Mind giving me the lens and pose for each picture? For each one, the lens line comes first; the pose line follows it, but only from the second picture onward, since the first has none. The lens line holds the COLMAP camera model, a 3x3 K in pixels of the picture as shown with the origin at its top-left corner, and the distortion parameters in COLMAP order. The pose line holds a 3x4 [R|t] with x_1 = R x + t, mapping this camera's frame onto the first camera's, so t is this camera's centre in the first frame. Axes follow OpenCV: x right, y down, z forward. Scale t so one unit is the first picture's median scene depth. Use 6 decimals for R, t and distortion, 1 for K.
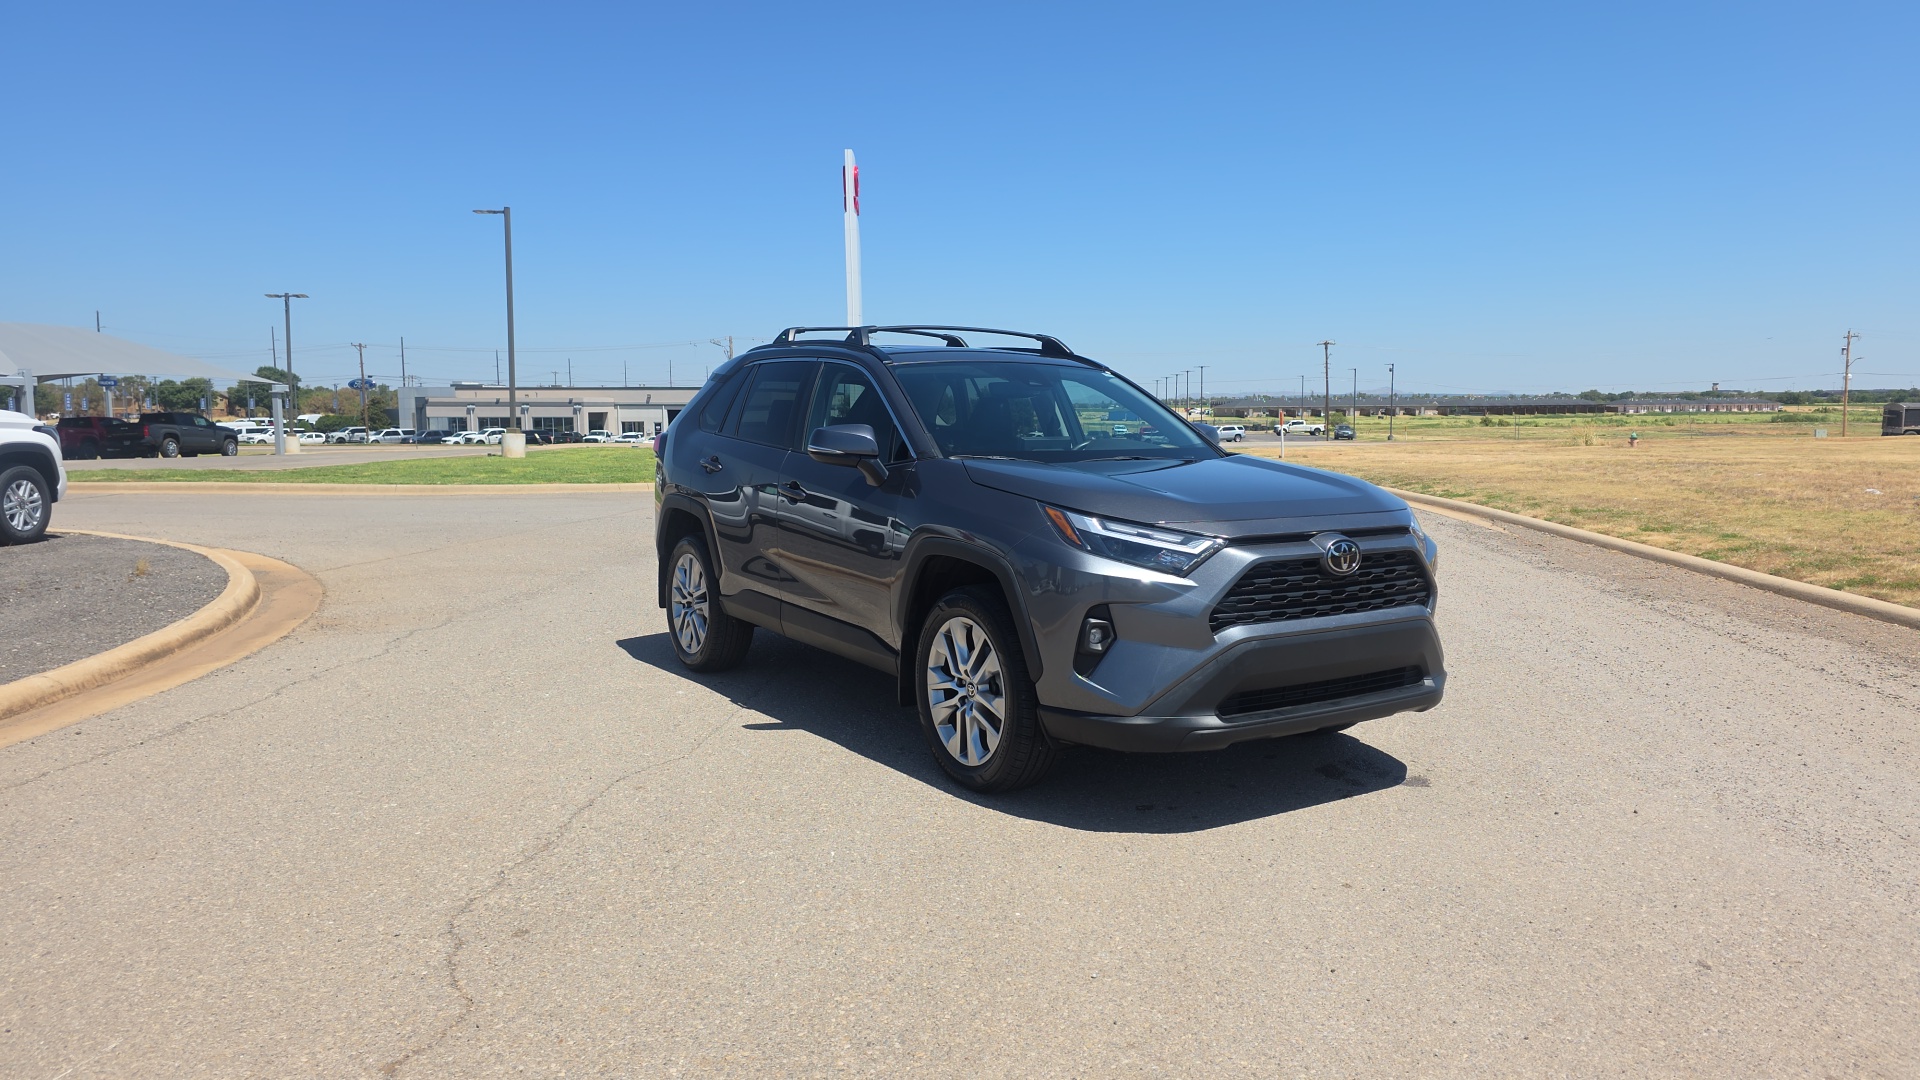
lens RADIAL K [[1290.1, 0, 1019.8], [0, 1290.1, 489.5], [0, 0, 1]] dist [0.051862, -0.050154]
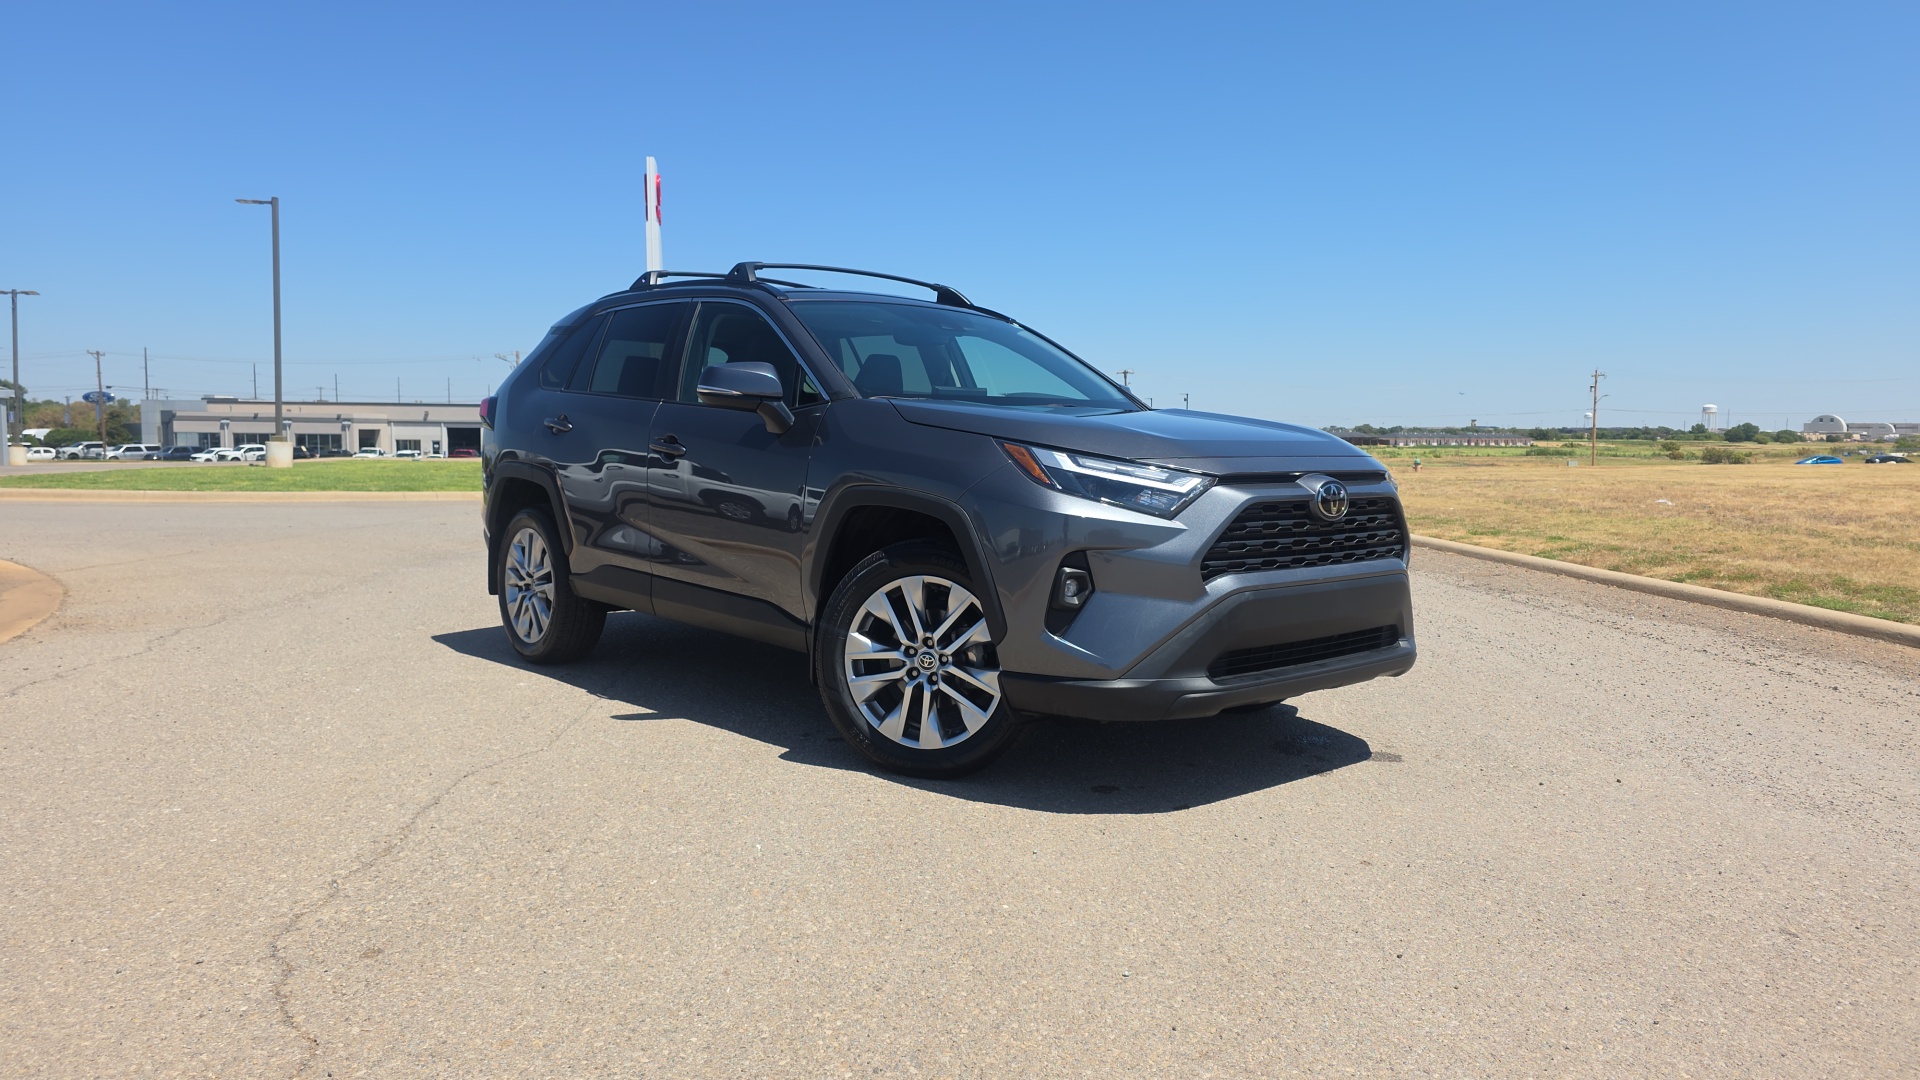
lens RADIAL K [[1290.1, 0, 1008.4], [0, 1290.1, 509.9], [0, 0, 1]] dist [0.051862, -0.050154]
pose [[0.990247, 0.007533, 0.139122, -0.060664], [-0.007444, 0.999972, -0.001163, 0.038306], [-0.139127, 0.000116, 0.990275, 0.091453]]
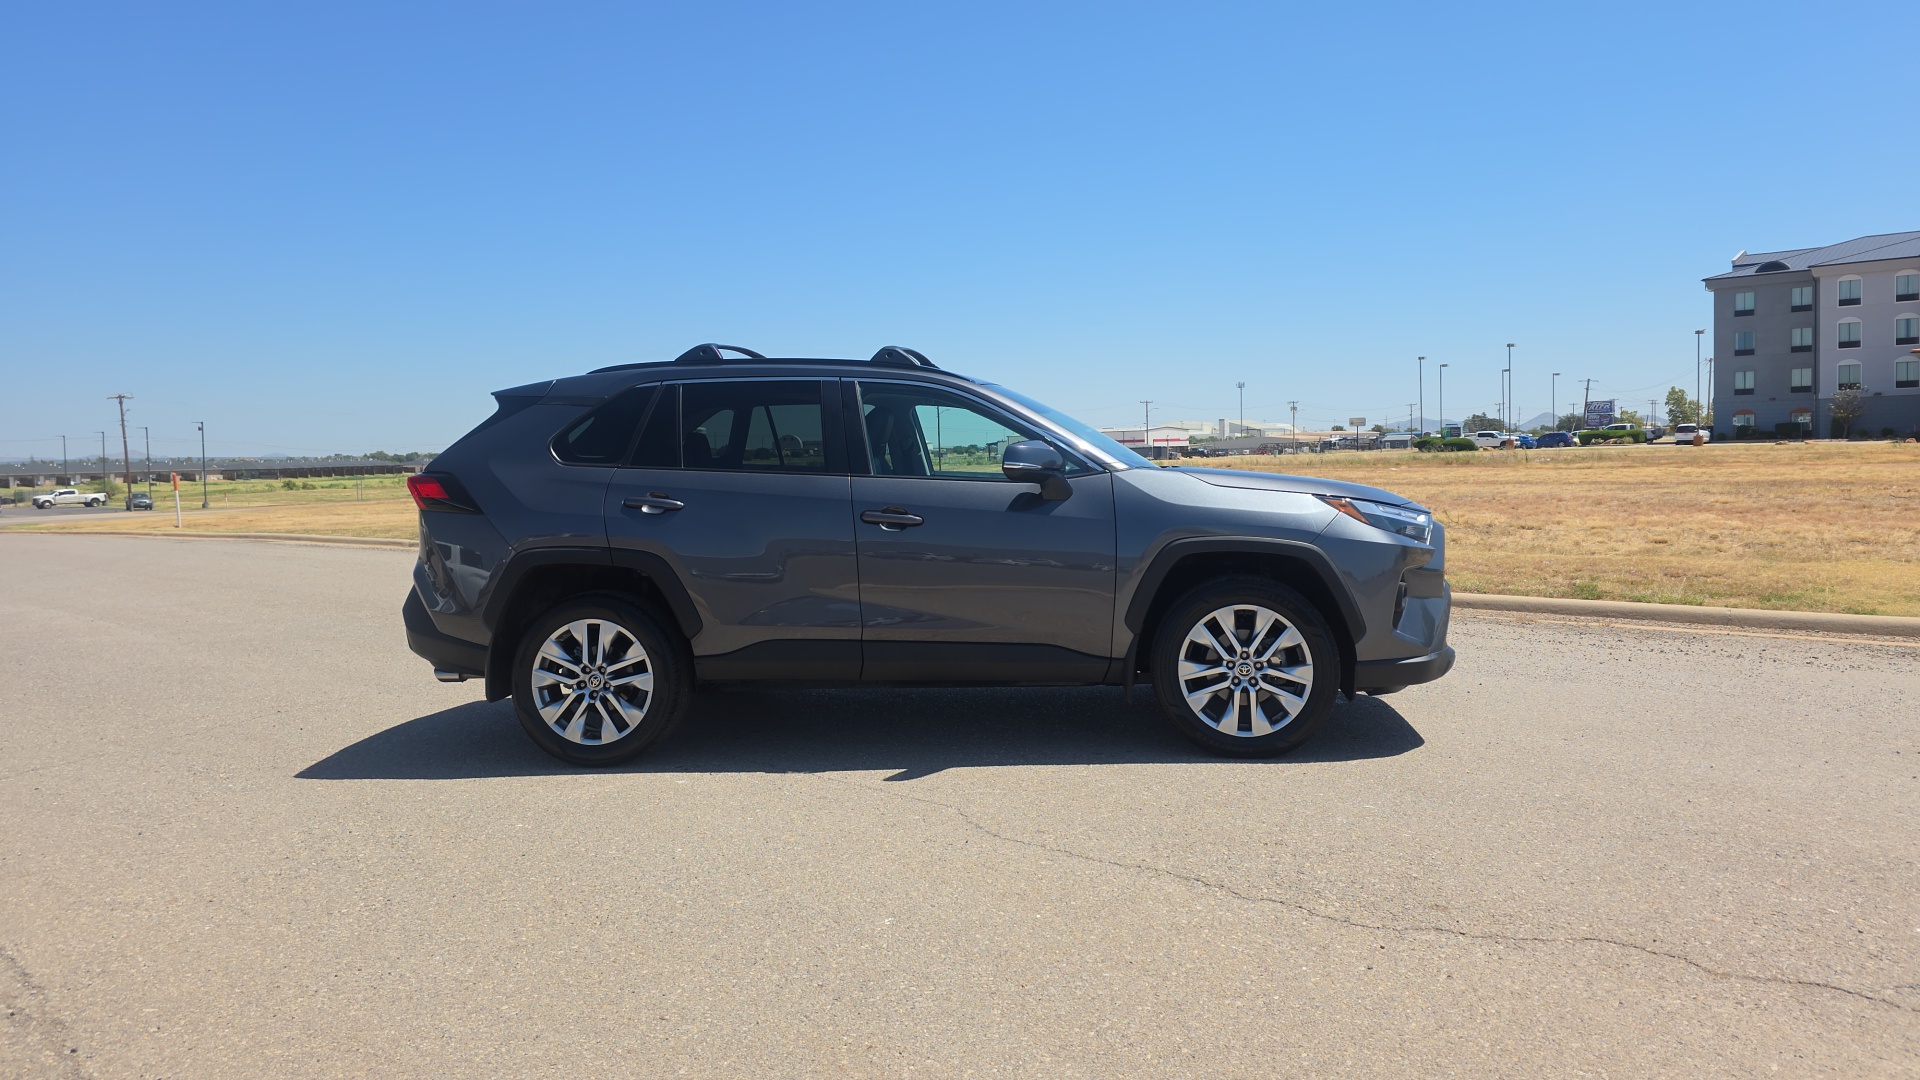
lens RADIAL K [[1290.1, 0, 967.2], [0, 1290.1, 521.0], [0, 0, 1]] dist [0.051862, -0.050154]
pose [[0.675149, -0.053133, 0.735765, -0.669539], [0.069632, 0.997540, 0.008142, 0.001204], [-0.734387, 0.045735, 0.677188, 0.265870]]
